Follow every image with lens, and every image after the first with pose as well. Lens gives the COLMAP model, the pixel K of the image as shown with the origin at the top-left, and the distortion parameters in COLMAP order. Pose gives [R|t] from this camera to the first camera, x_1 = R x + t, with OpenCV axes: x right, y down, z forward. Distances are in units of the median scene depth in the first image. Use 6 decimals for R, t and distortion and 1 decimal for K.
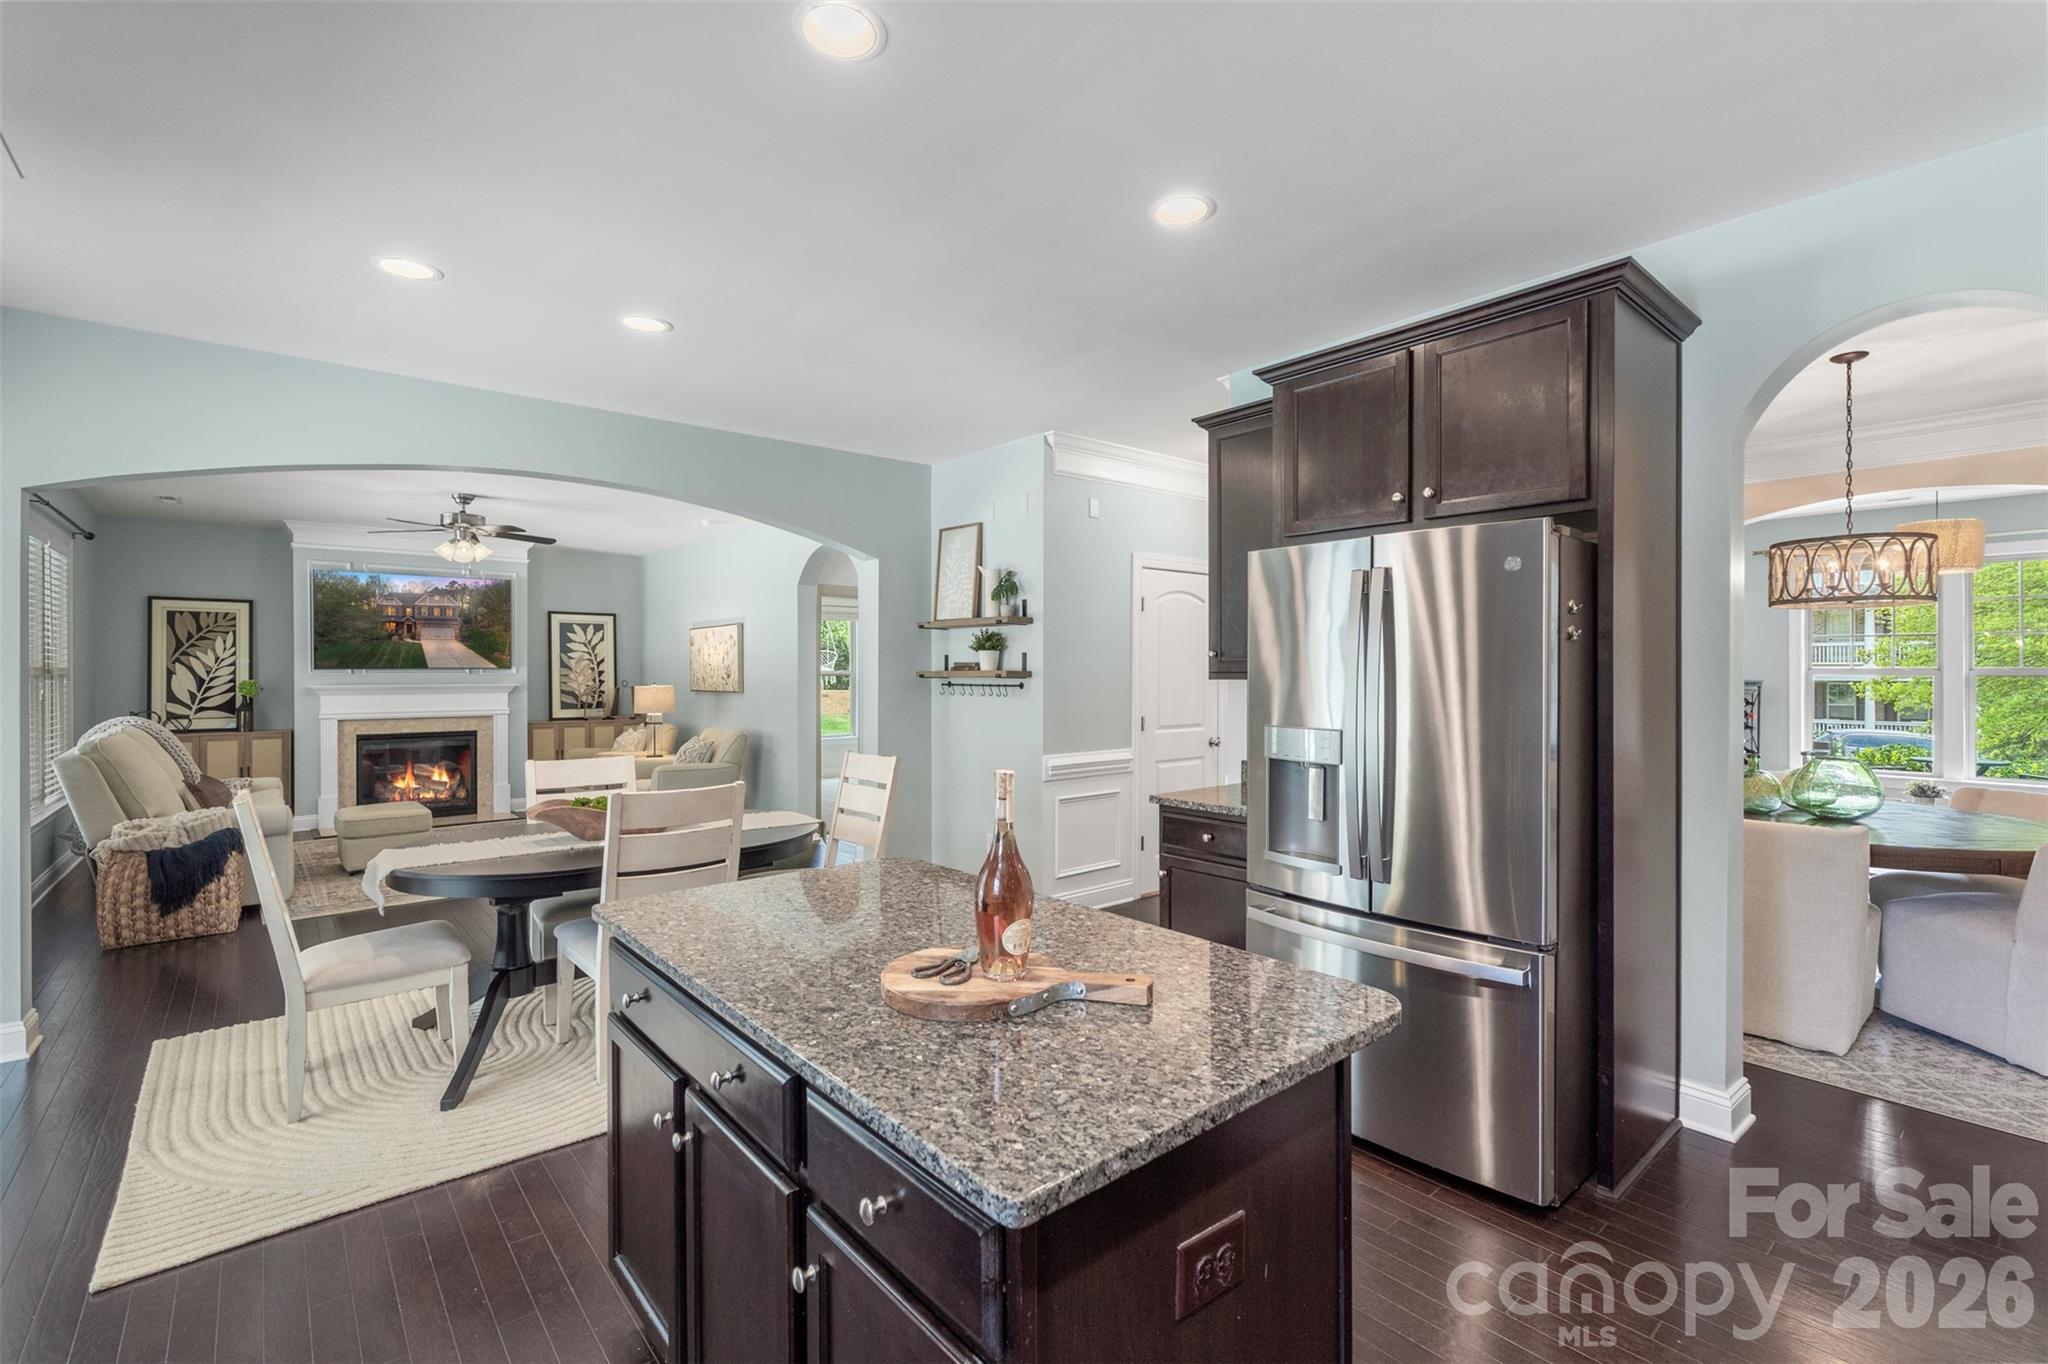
lens RADIAL K [[907.8, 0, 1035.1], [0, 907.8, 676.3], [0, 0, 1]] dist [-0.001825, -0.000108]
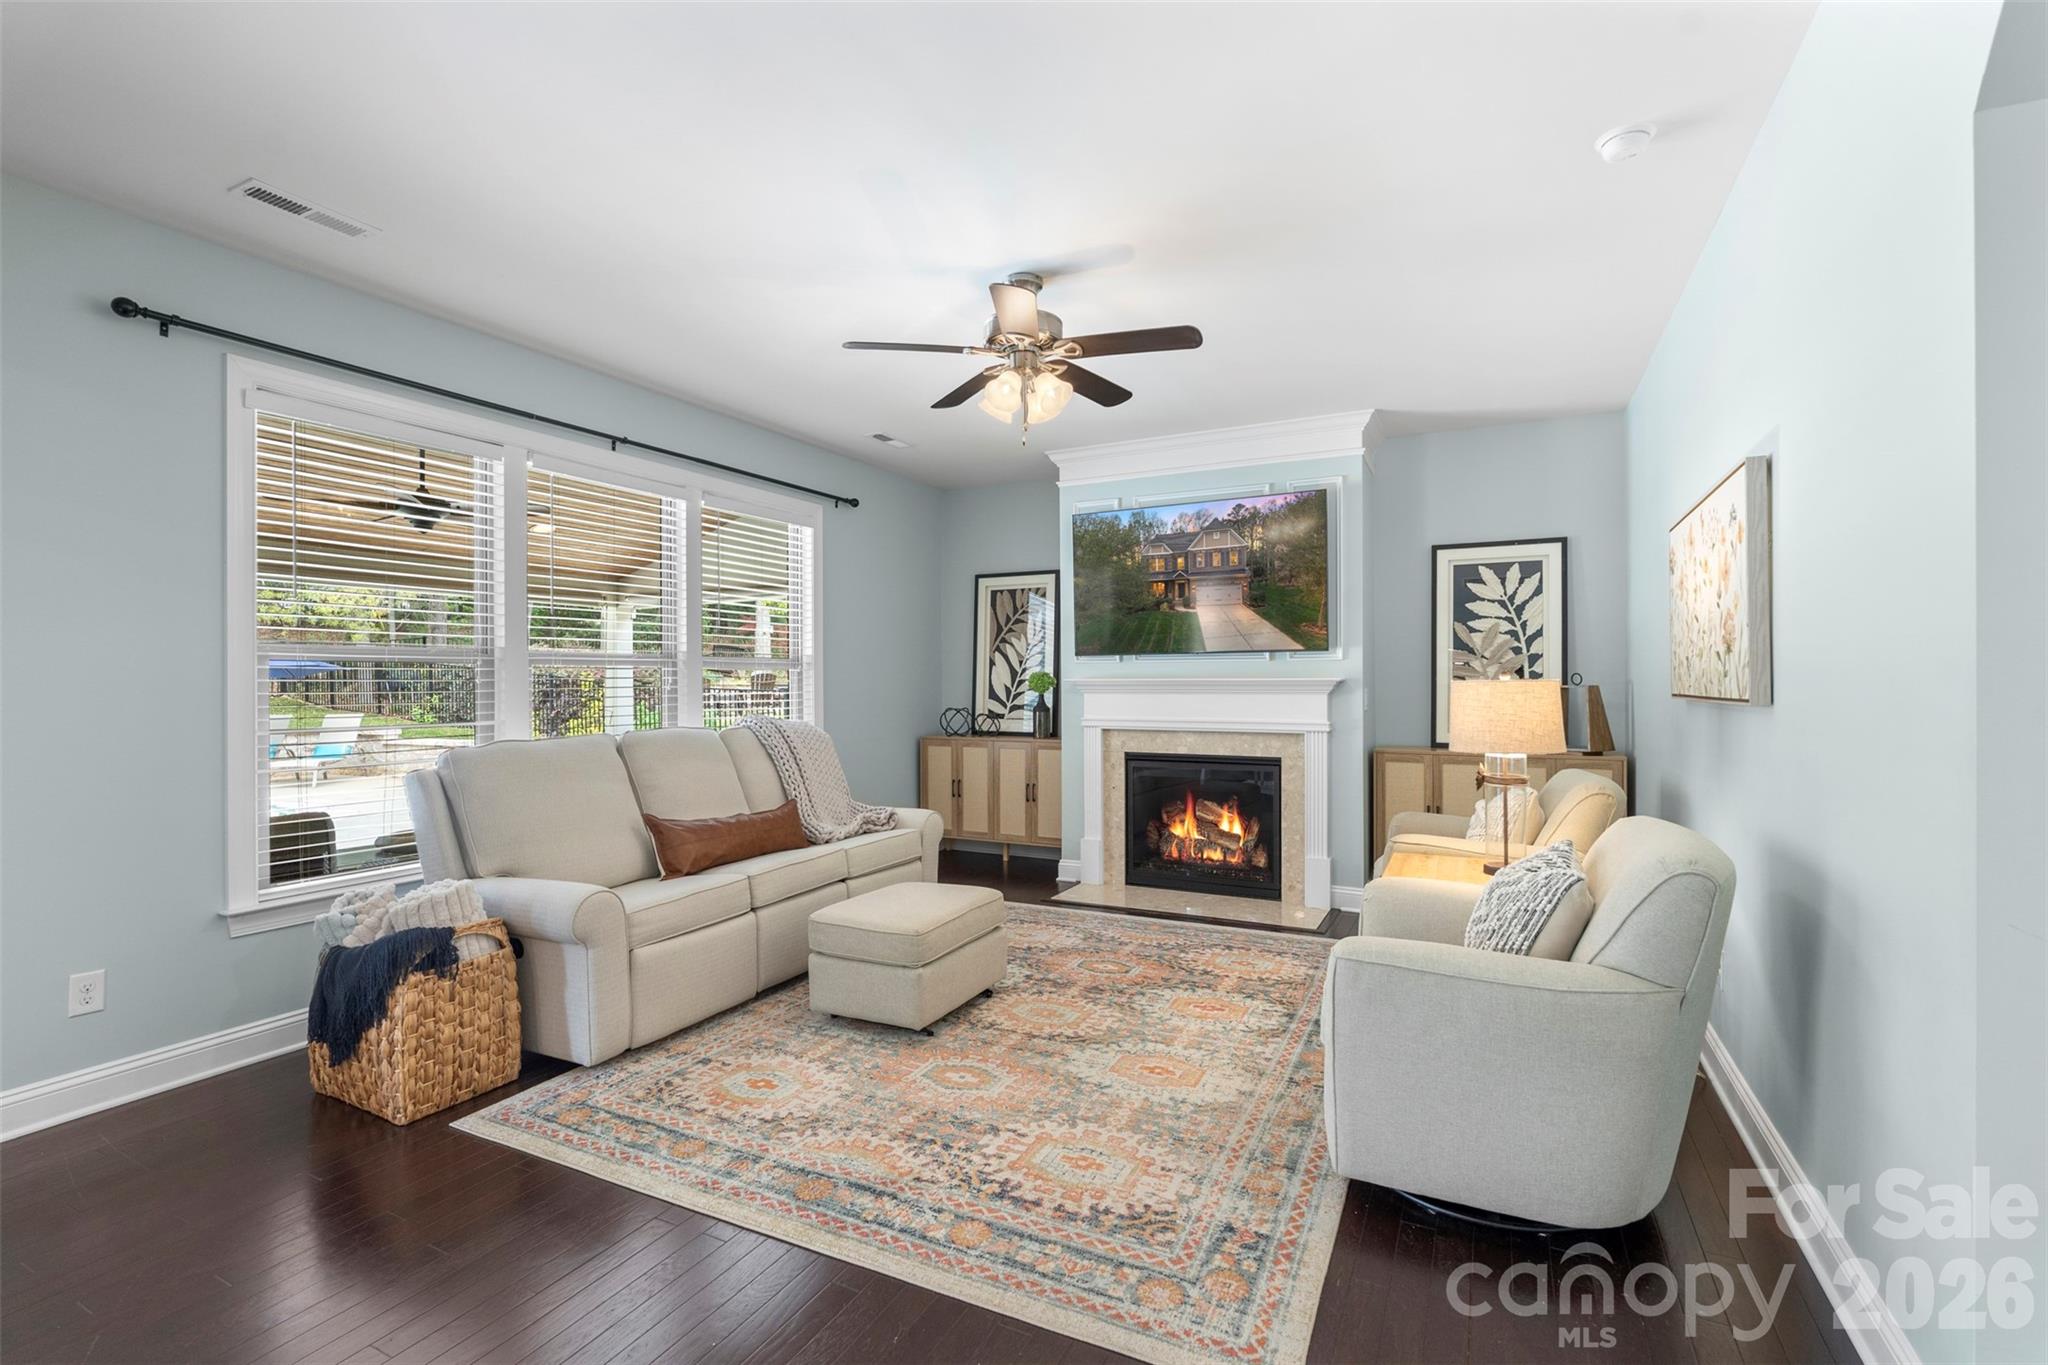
lens RADIAL K [[907.8, 0, 1032.6], [0, 907.8, 692.6], [0, 0, 1]] dist [-0.001825, -0.000108]
pose [[0.388289, 0.013364, -0.921441, -0.149532], [-0.001995, 0.999905, 0.013662, 0.011029], [0.921536, -0.003466, 0.388278, 0.672475]]
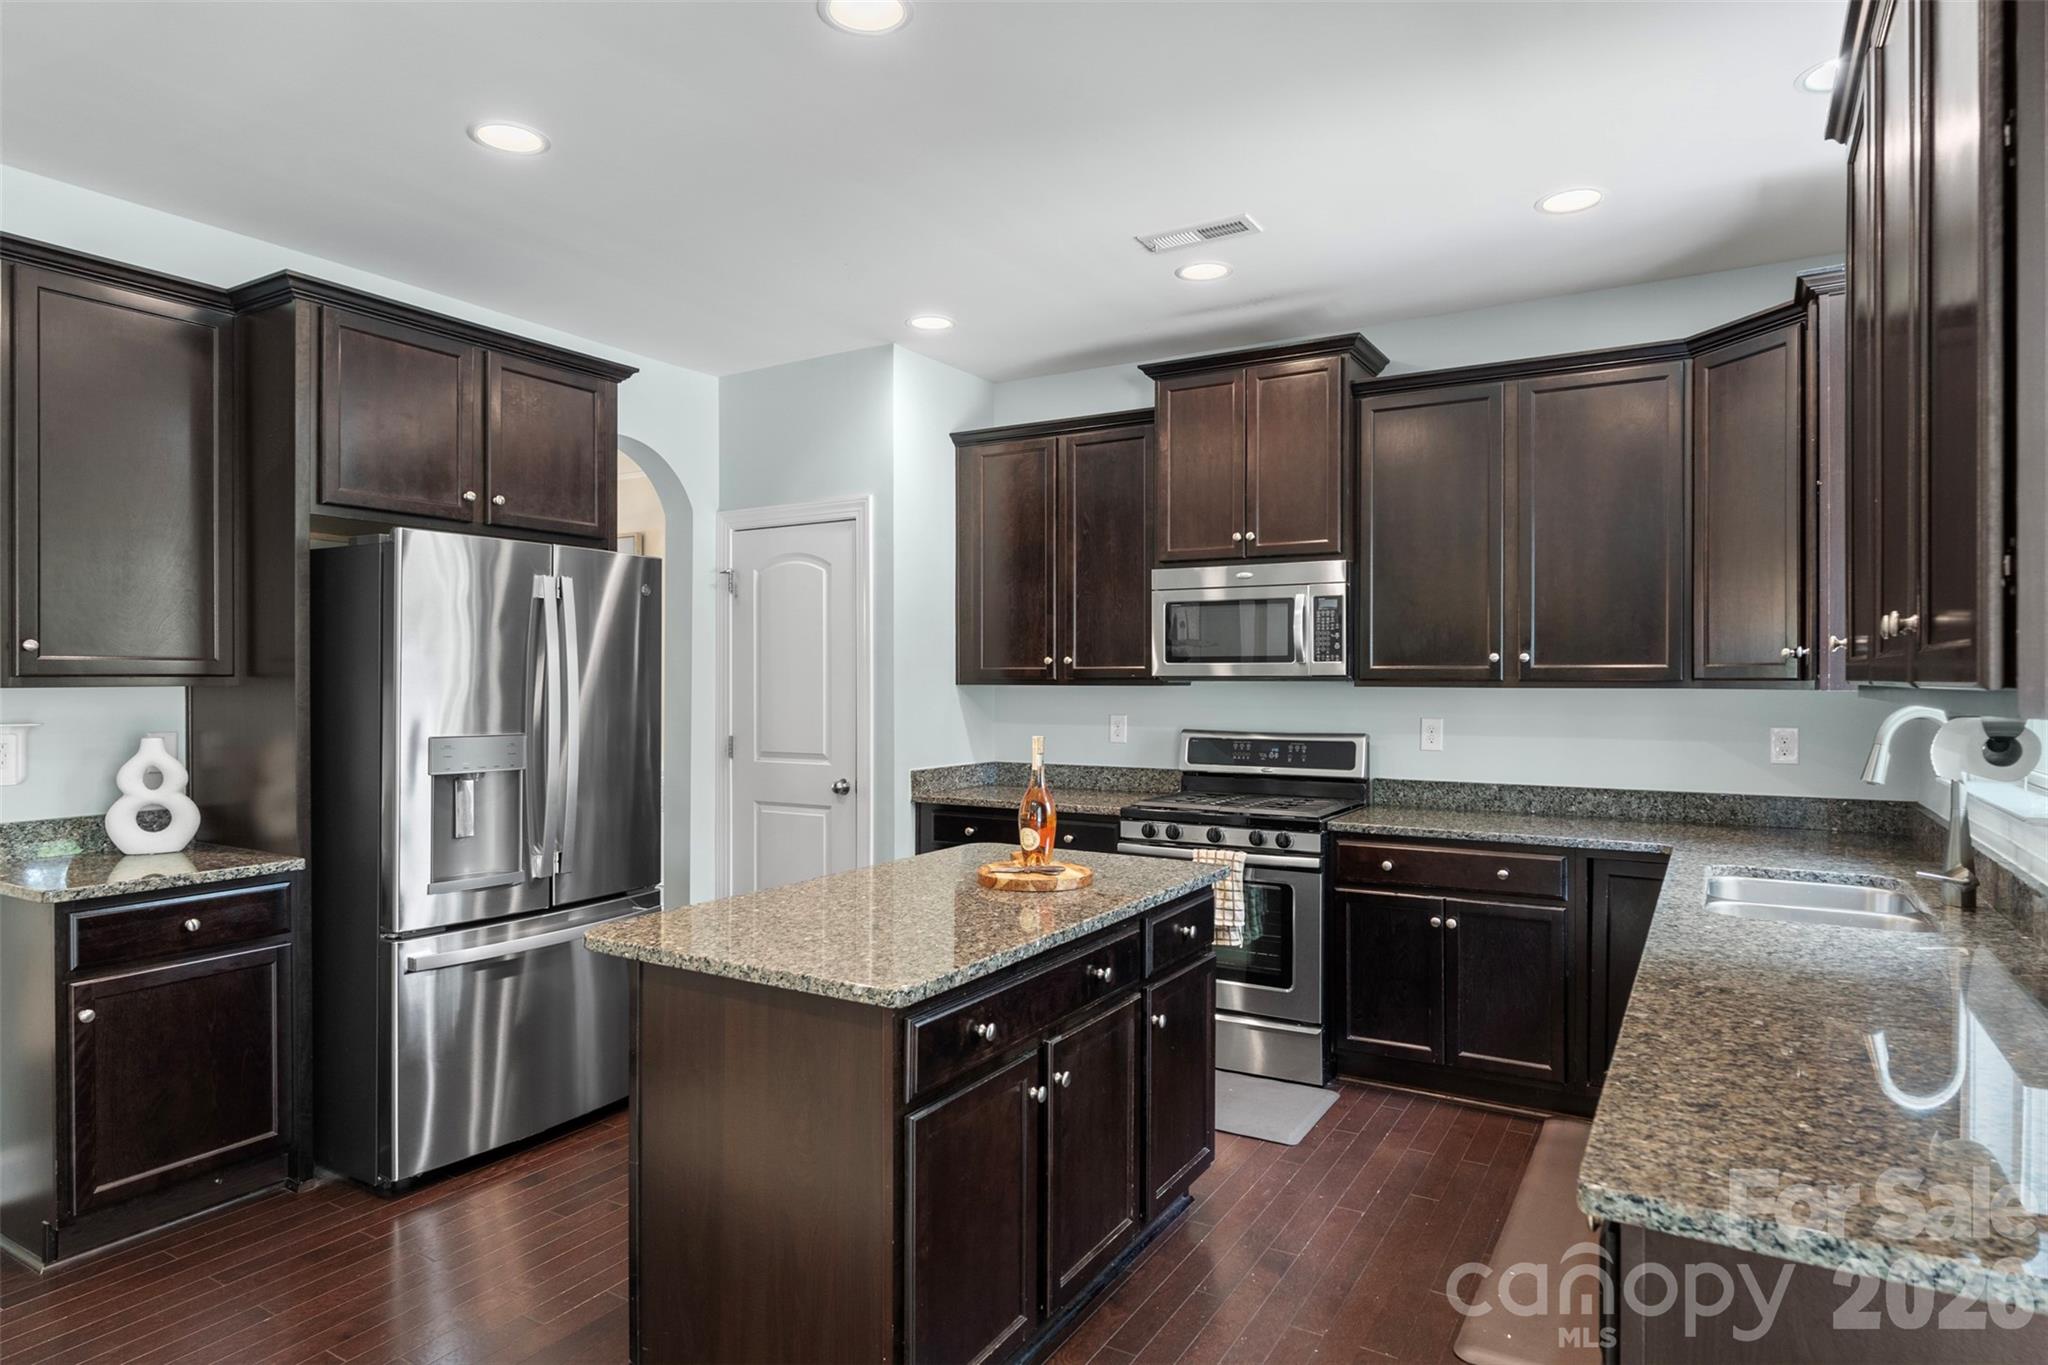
lens RADIAL K [[1154.6, 0, 1017.6], [0, 1154.6, 685.4], [0, 0, 1]] dist [0.002261, 0.000256]
pose [[-0.309827, -0.006166, 0.950773, -0.327055], [0.003731, 0.999963, 0.007701, -0.000812], [-0.950786, 0.005933, -0.309792, 0.278923]]
